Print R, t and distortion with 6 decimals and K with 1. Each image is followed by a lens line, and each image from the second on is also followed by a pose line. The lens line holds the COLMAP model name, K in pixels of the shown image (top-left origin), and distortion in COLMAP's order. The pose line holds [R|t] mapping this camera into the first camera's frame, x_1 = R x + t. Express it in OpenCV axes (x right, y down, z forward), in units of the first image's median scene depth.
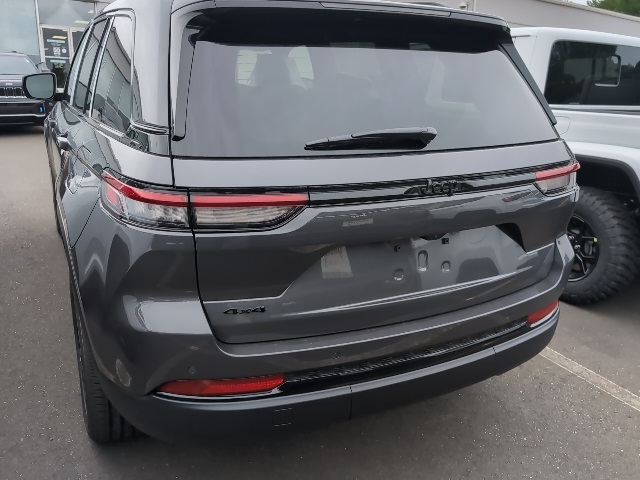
lens RADIAL K [[524.8, 0, 319.8], [0, 524.8, 243.7], [0, 0, 1]] dist [-0.003705, -0.018034]
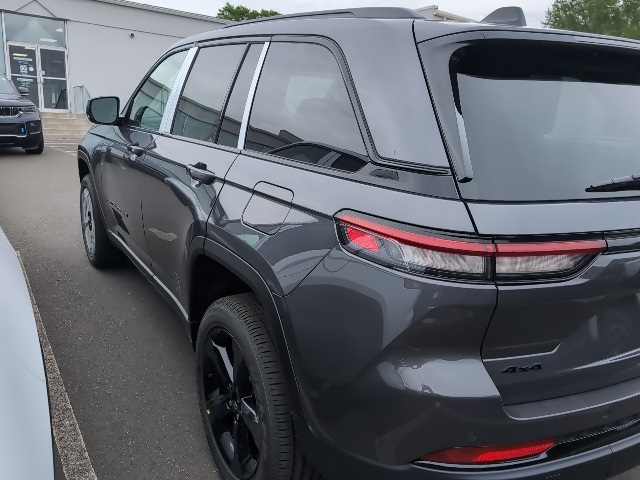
lens RADIAL K [[535.0, 0, 320.0], [0, 535.0, 240.0], [0, 0, 1]] dist [-0.004691, 0.002668]
pose [[0.998457, -0.005408, 0.055271, -0.551864], [0.008104, 0.998782, -0.048672, -0.051772], [-0.054941, 0.049045, 0.997284, 0.090087]]
